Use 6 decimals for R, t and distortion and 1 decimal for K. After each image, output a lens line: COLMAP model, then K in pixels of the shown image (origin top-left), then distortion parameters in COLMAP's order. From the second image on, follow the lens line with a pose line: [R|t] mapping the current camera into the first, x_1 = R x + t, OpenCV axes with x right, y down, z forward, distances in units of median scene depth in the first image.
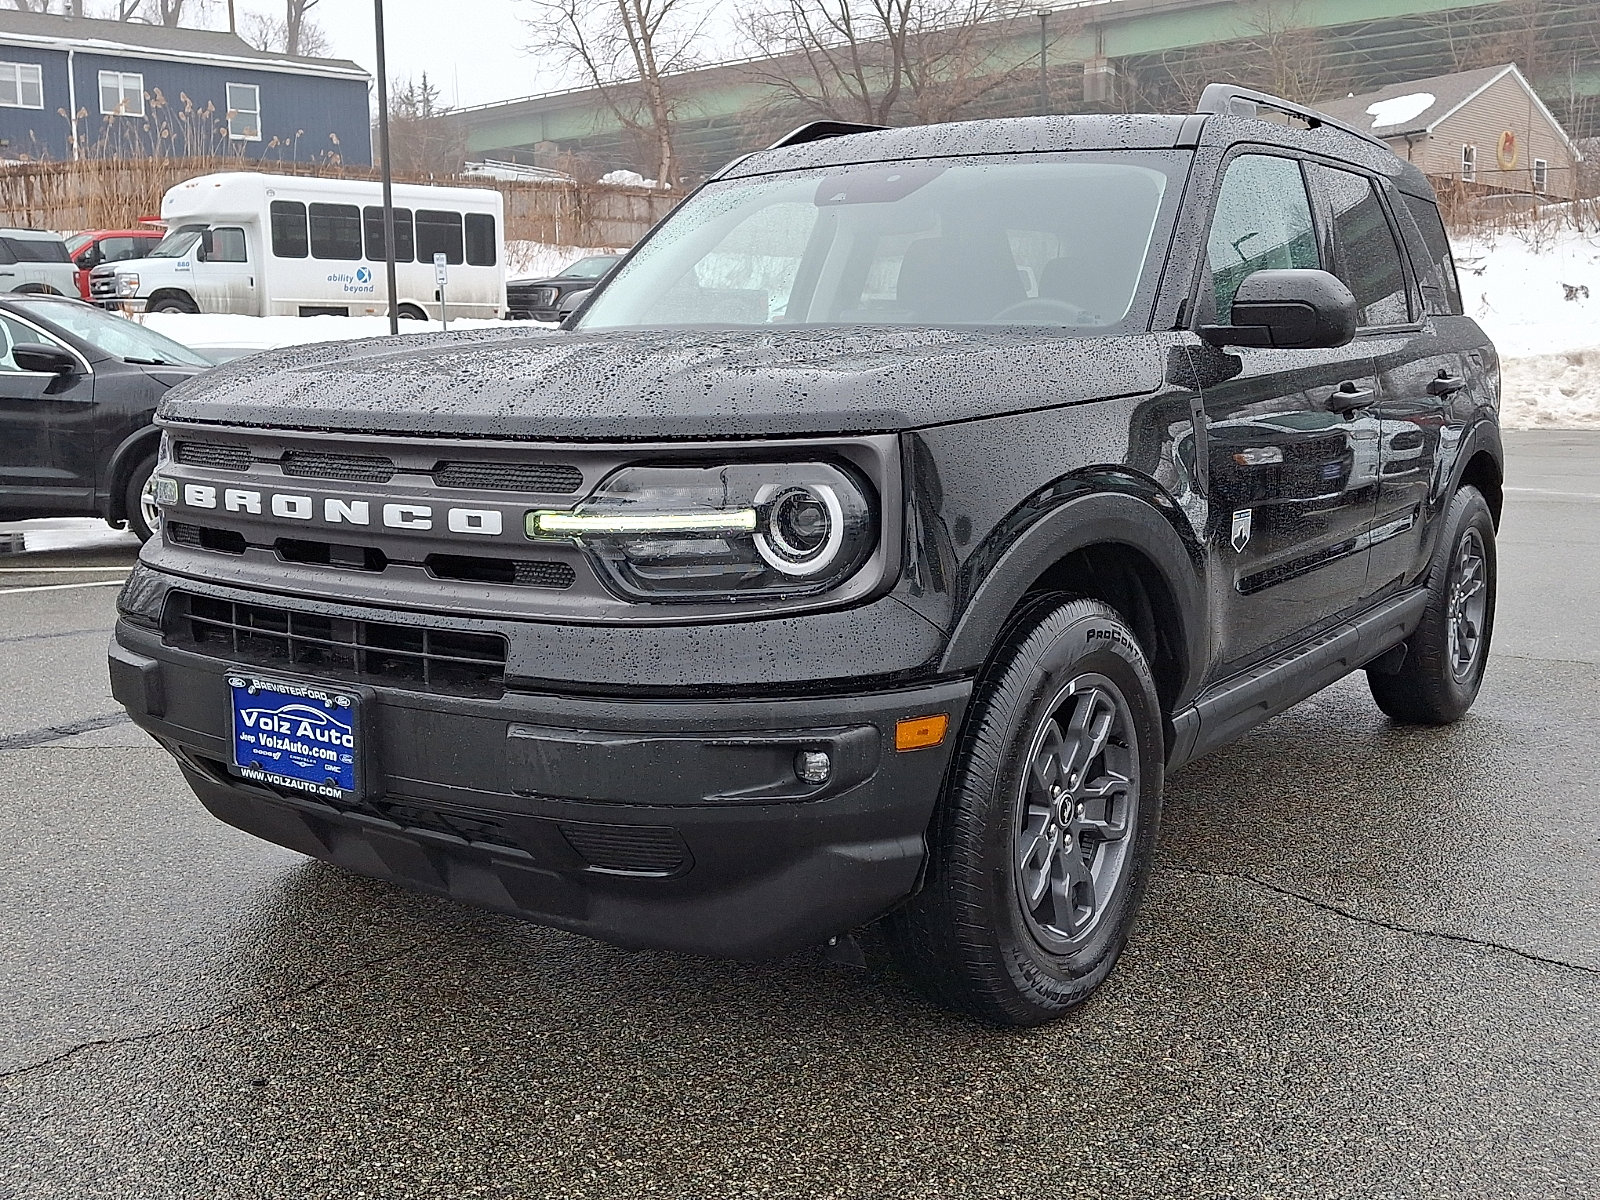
lens RADIAL K [[1674.8, 0, 822.2], [0, 1674.8, 595.5], [0, 0, 1]] dist [0.158007, -0.361207]
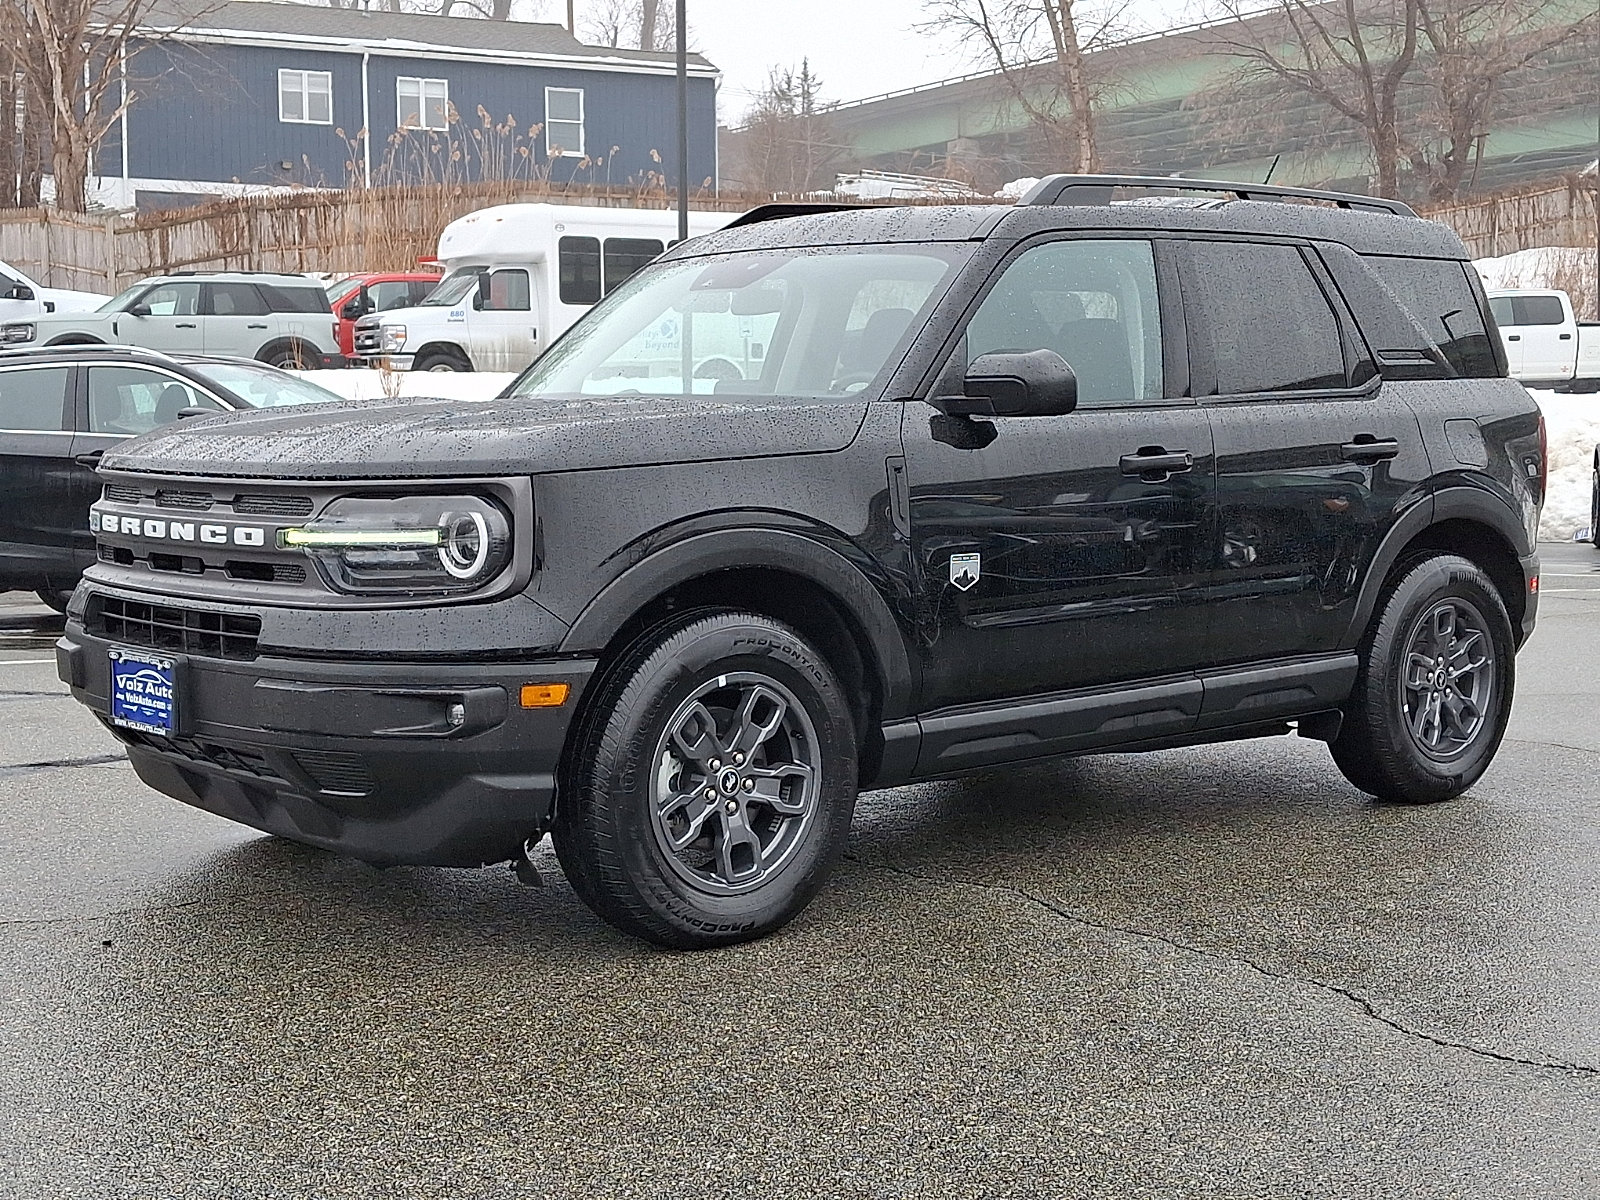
lens RADIAL K [[2380.6, 0, 800.0], [0, 2380.6, 600.0], [0, 0, 1]] dist [0.147861, -0.157588]
pose [[0.969220, 0.018832, -0.245476, 0.683495], [-0.034878, 0.997517, -0.061183, 0.107783], [0.243714, 0.067861, 0.967470, -0.768986]]
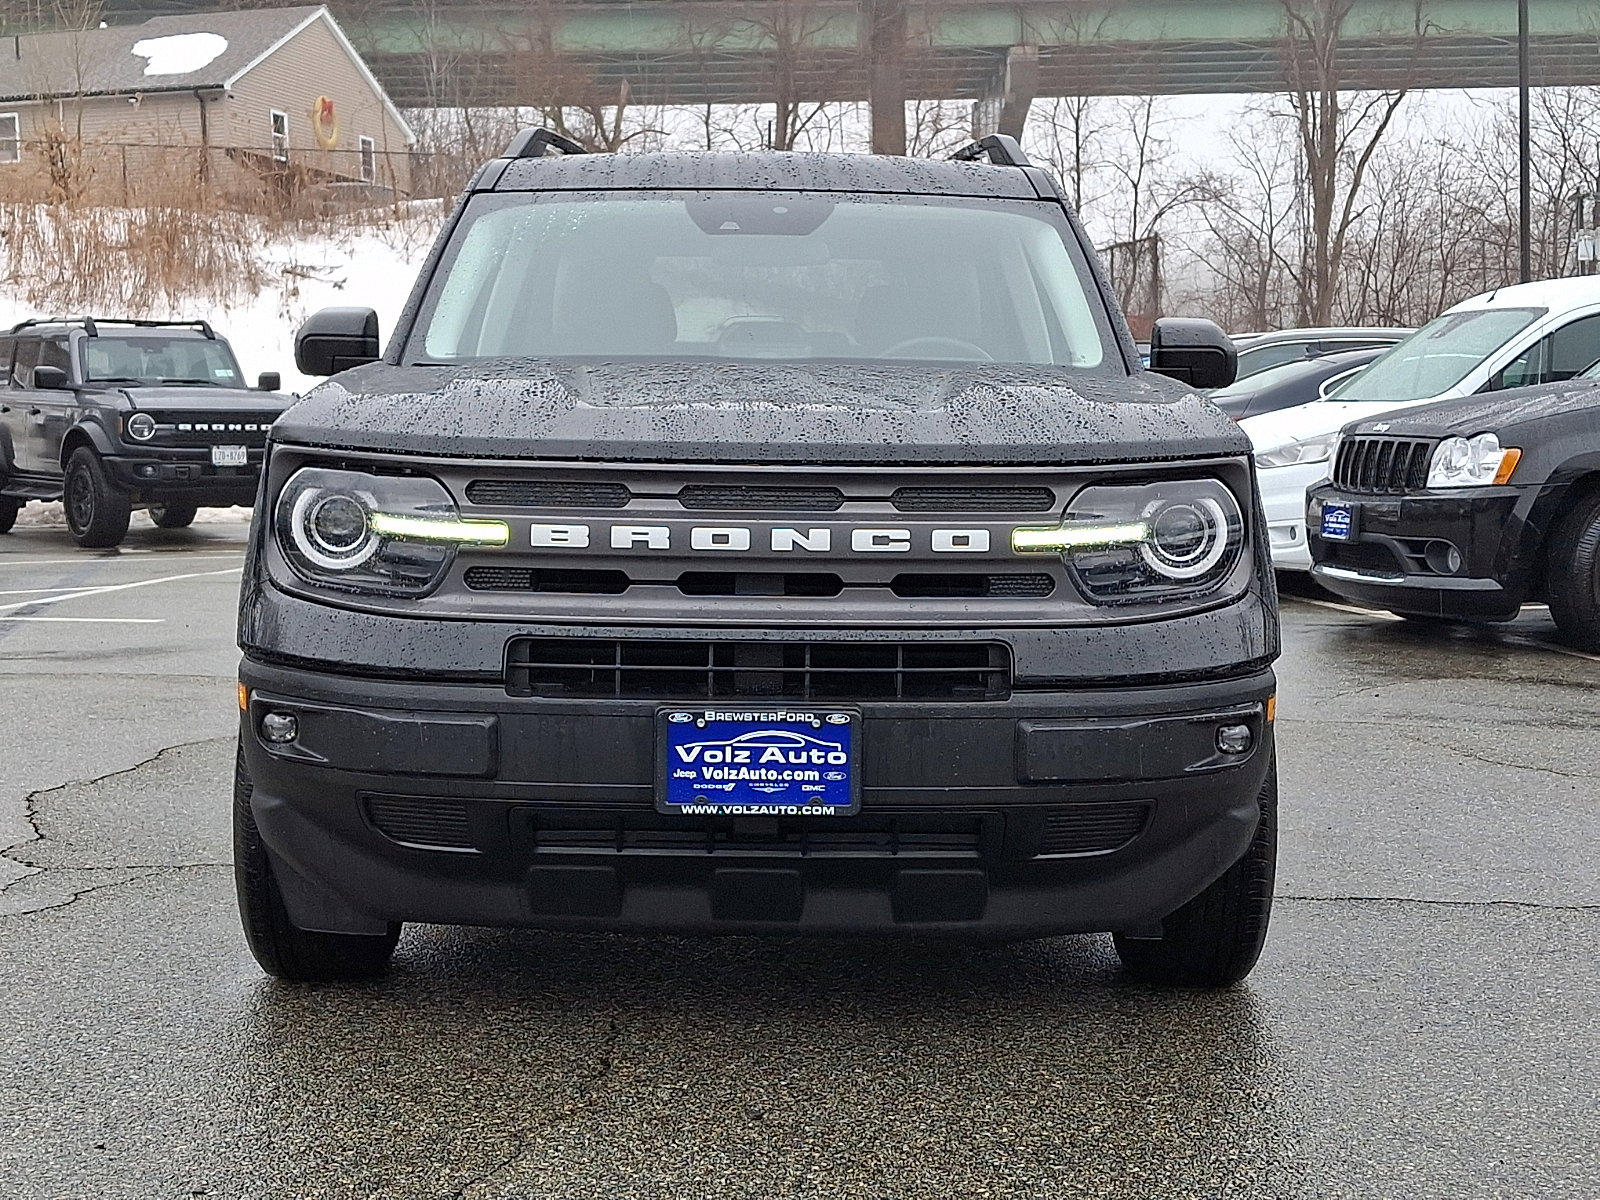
lens RADIAL K [[2557.3, 0, 798.4], [0, 2557.3, 582.4], [0, 0, 1]] dist [0.288226, -0.850983]
pose [[0.813020, -0.039014, 0.580928, -1.167350], [0.078609, 0.995972, -0.043128, 0.042888], [-0.576905, 0.080730, 0.812812, -0.264347]]
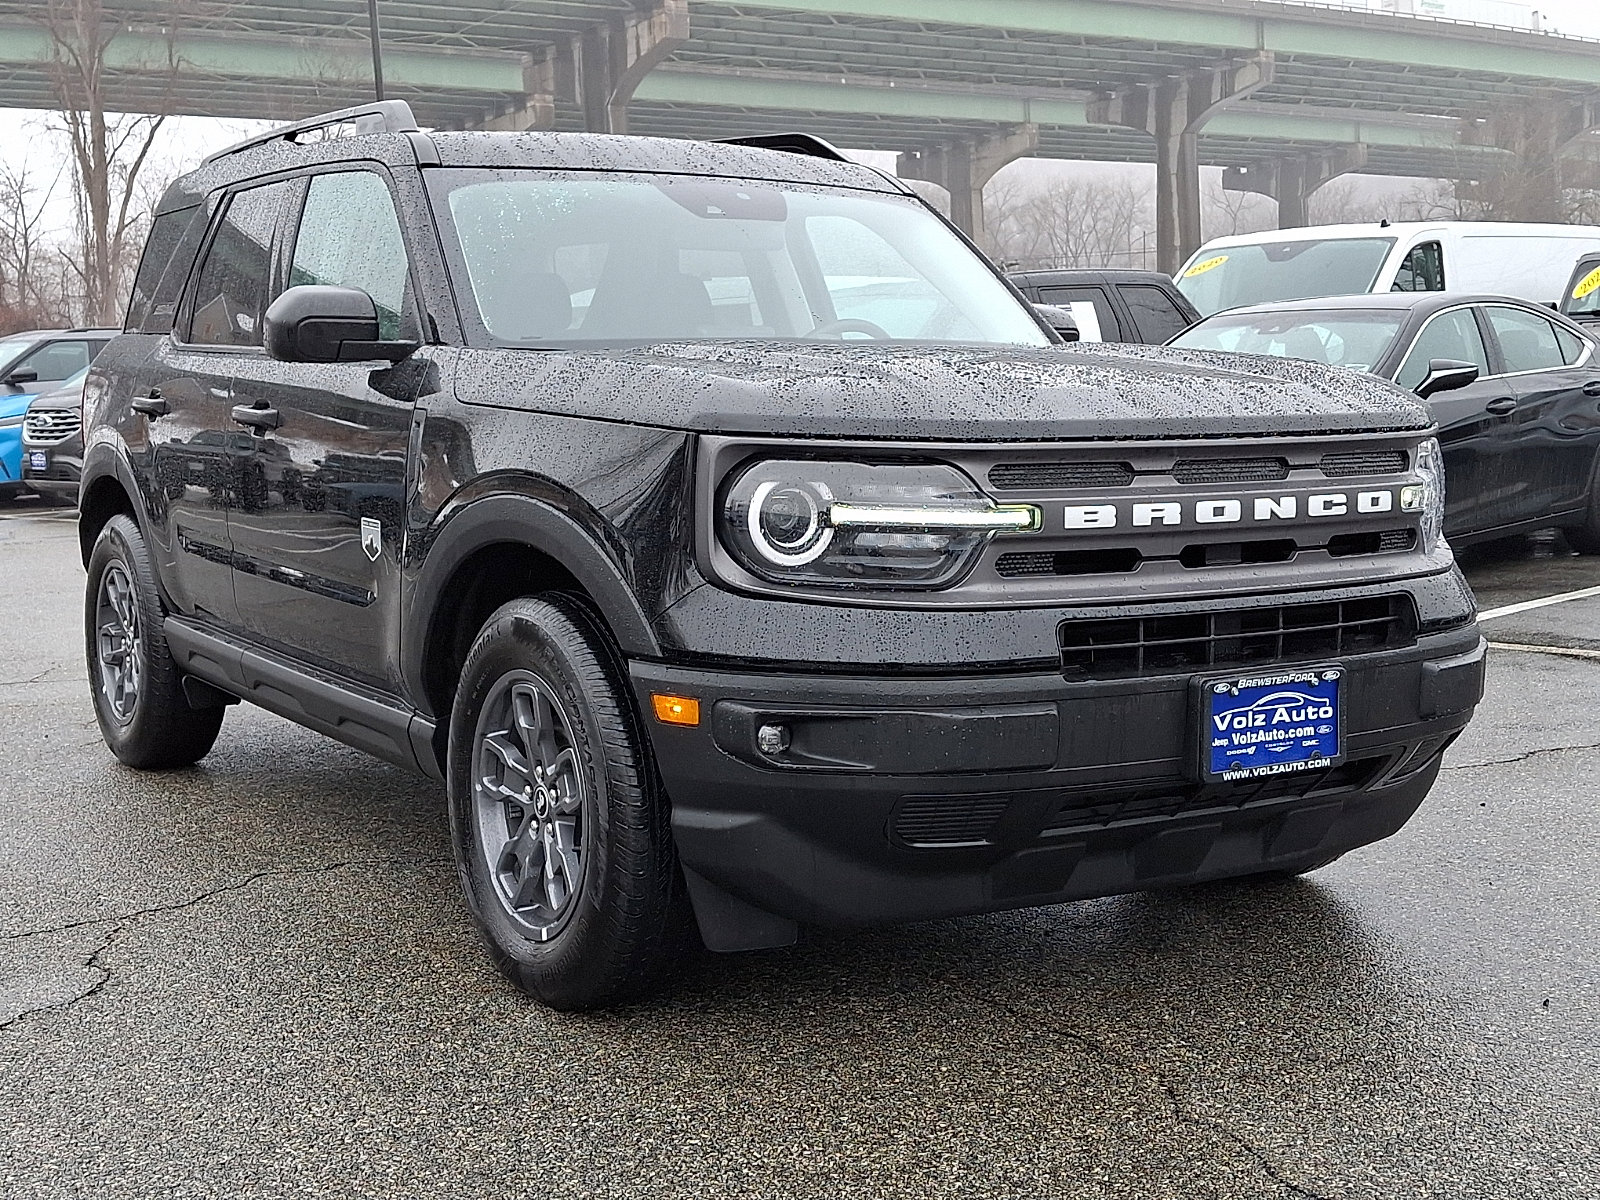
lens RADIAL K [[2117.5, 0, 801.0], [0, 2117.5, 575.5], [0, 0, 1]] dist [0.179547, -0.460728]
pose [[0.374132, -0.094221, 0.922577, -1.624019], [0.144260, 0.988628, 0.042465, -0.106572], [-0.916086, 0.117203, 0.383470, 0.742784]]
